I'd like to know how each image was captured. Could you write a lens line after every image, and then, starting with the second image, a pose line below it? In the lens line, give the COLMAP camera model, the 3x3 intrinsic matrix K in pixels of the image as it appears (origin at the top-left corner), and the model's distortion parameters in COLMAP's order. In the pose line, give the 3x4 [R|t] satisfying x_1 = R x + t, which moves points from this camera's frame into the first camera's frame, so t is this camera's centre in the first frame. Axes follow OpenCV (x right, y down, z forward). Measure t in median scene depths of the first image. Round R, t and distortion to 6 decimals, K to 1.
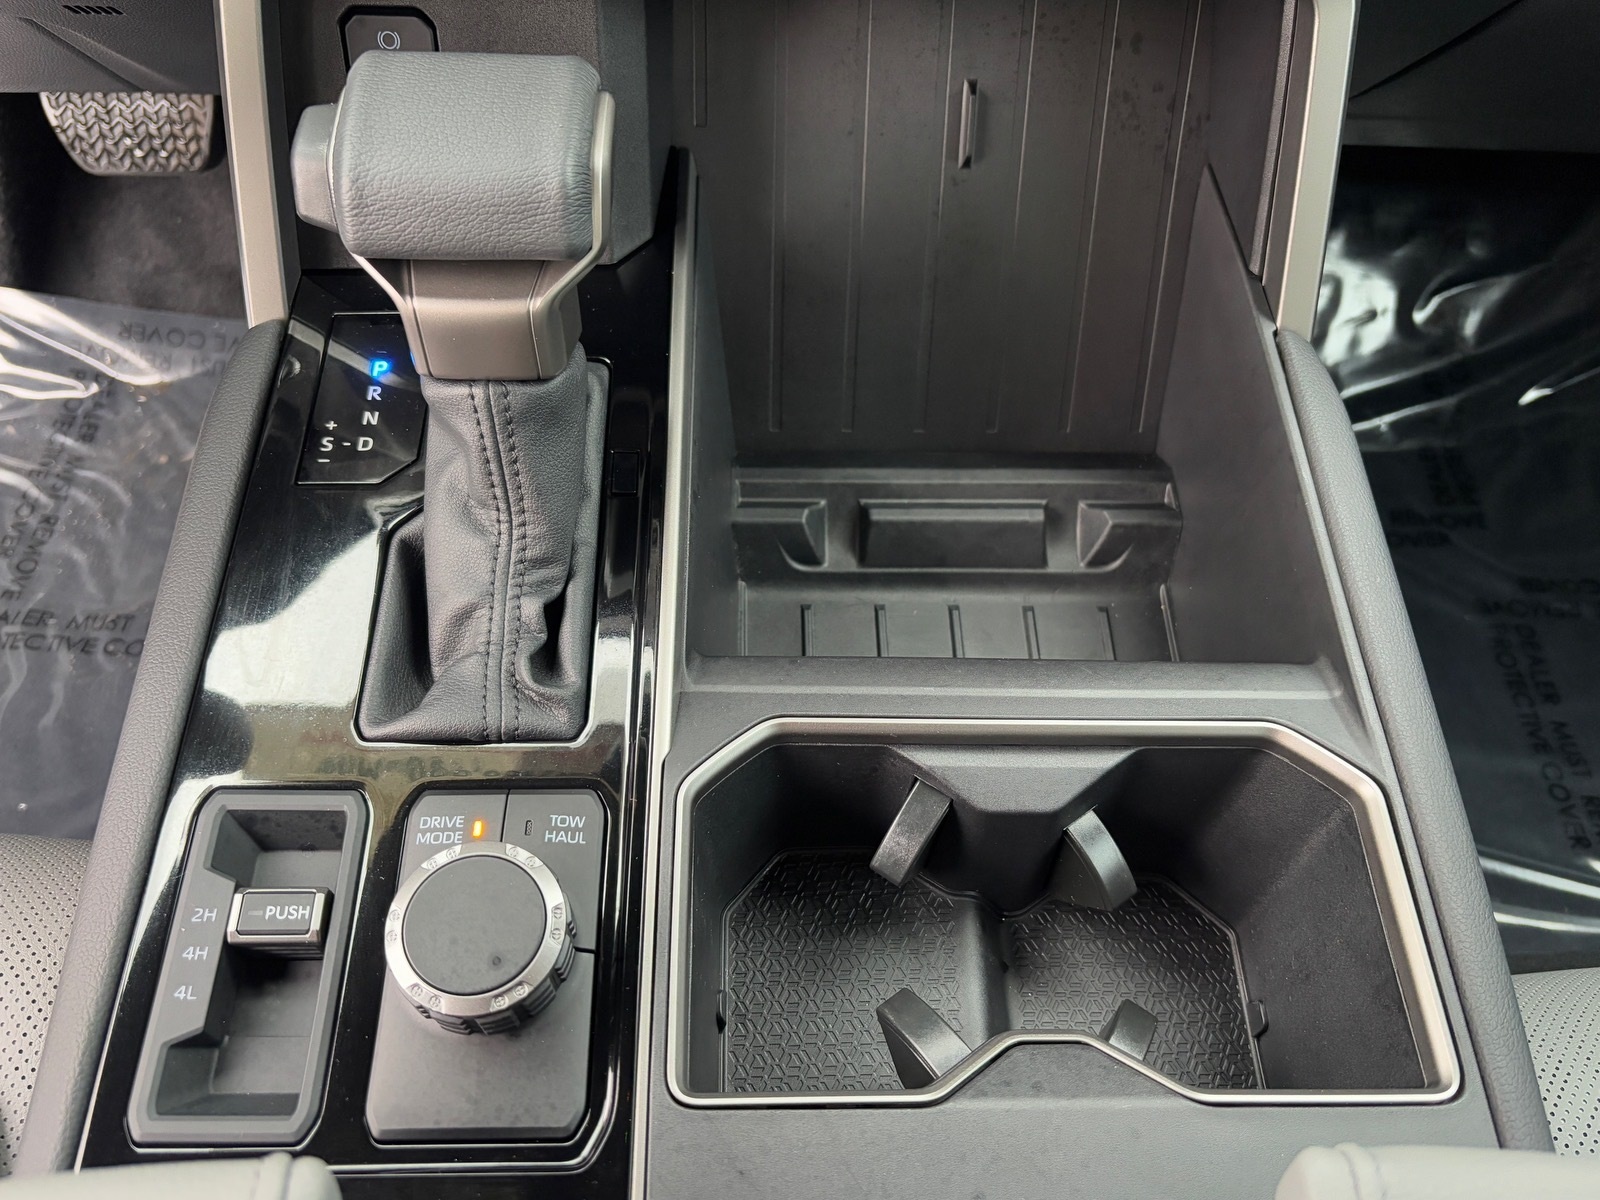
lens RADIAL K [[1274.2, 0, 794.1], [0, 1274.2, 600.6], [0, 0, 1]] dist [0.005067, 0.003186]
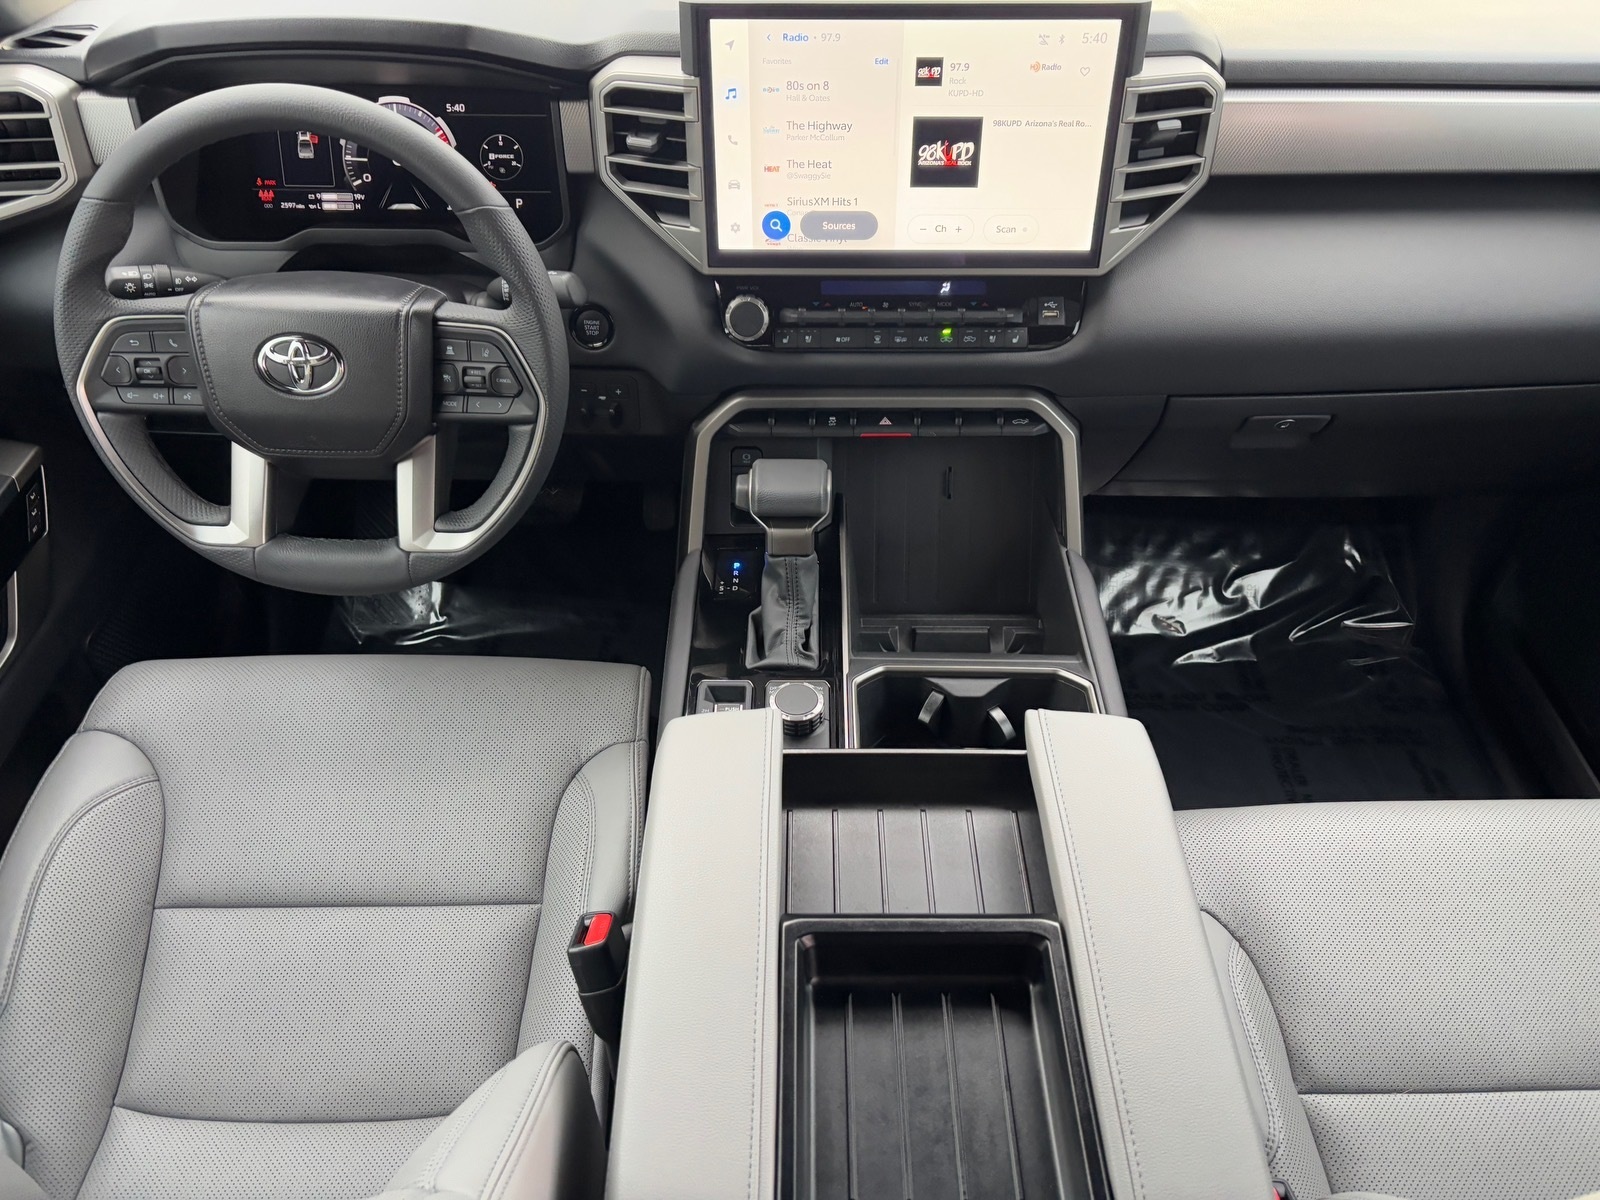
lens RADIAL K [[1226.5, 0, 810.6], [0, 1226.5, 607.3], [0, 0, 1]] dist [0.020005, -0.014043]
pose [[0.999246, -0.011430, -0.037099, -0.070486], [0.000277, 0.957752, -0.287596, 0.695951], [0.038819, 0.287369, 0.957033, -1.569872]]
